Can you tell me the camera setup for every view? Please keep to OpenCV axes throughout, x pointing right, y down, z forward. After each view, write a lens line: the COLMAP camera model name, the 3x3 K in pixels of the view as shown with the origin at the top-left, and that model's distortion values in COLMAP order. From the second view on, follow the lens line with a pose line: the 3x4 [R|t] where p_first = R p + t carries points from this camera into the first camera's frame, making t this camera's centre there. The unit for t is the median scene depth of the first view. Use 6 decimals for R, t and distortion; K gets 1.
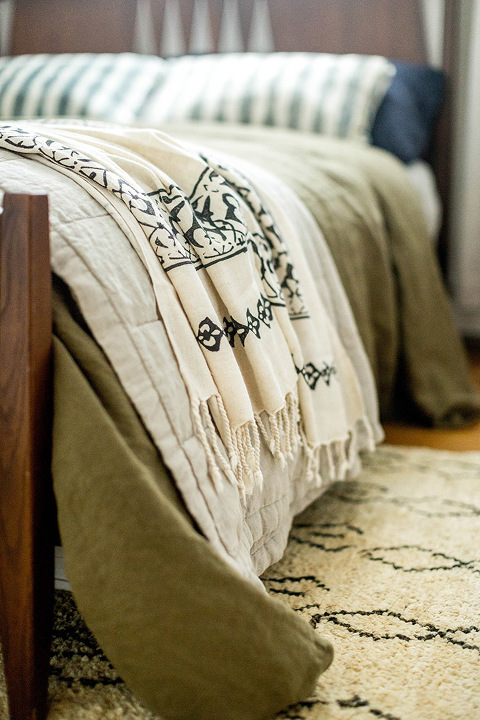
lens RADIAL K [[1043.9, 0, 240.0], [0, 1043.9, 360.0], [0, 0, 1]] dist [-0.005423, -0.087601]
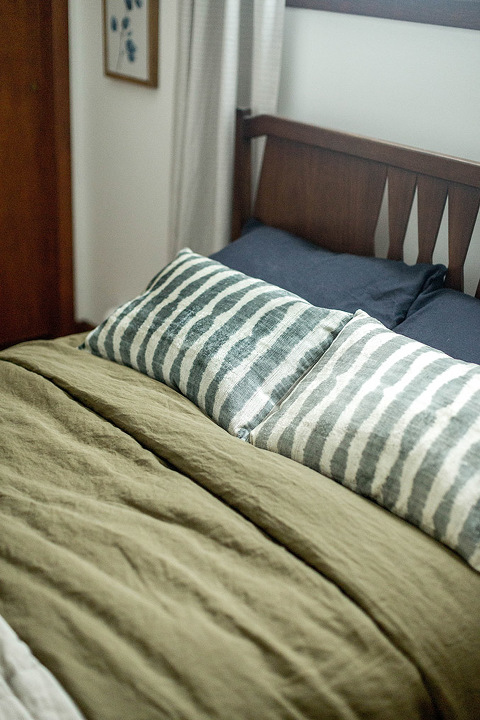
lens RADIAL K [[1043.9, 0, 240.0], [0, 1043.9, 360.0], [0, 0, 1]] dist [-0.005423, -0.087601]
pose [[0.877266, 0.222330, -0.425411, 0.386180], [-0.155809, 0.970169, 0.185730, -0.733959], [0.454014, -0.096652, 0.885737, 0.475473]]
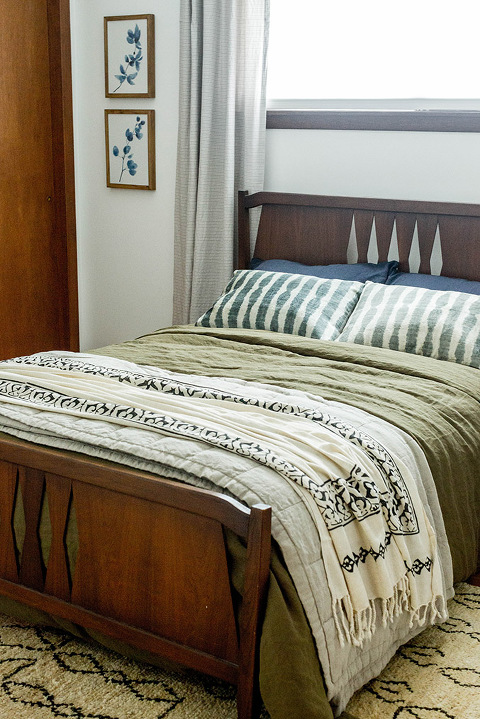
lens RADIAL K [[1042.4, 0, 240.0], [0, 1042.4, 359.5], [0, 0, 1]] dist [-0.005423, -0.087601]
pose [[0.975382, 0.063813, -0.211088, 0.133576], [-0.064056, 0.997930, 0.005693, -0.336430], [0.211015, 0.007968, 0.977450, -0.807936]]
